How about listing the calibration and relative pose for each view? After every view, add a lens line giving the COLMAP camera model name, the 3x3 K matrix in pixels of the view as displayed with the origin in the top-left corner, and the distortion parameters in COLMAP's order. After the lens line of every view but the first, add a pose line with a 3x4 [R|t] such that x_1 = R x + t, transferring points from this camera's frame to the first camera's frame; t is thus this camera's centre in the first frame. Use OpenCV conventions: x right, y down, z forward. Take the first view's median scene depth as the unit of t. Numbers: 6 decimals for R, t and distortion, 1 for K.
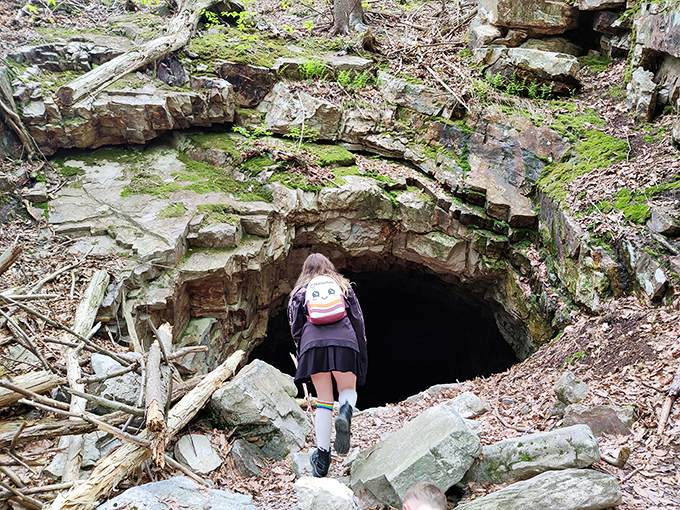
lens RADIAL K [[529.9, 0, 338.6], [0, 529.9, 256.8], [0, 0, 1]] dist [0.004103, -0.016222]
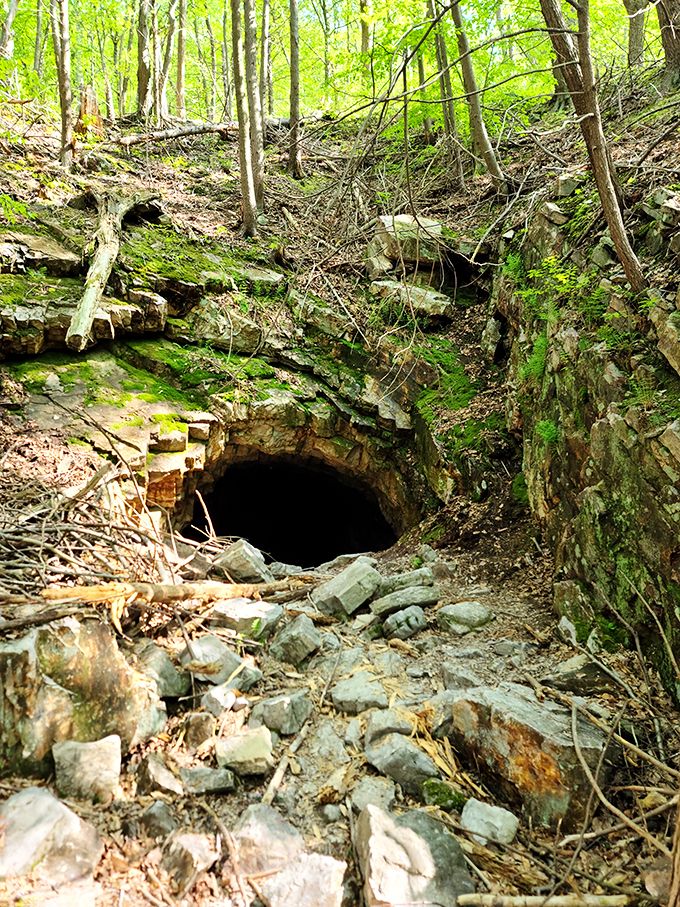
lens RADIAL K [[697.3, 0, 340.6], [0, 697.3, 450.5], [0, 0, 1]] dist [0.064207, -0.000641]
pose [[0.968751, 0.017277, 0.247431, -0.221132], [-0.034841, 0.997159, 0.066786, -0.125576], [-0.245574, -0.073319, 0.966601, -0.608429]]
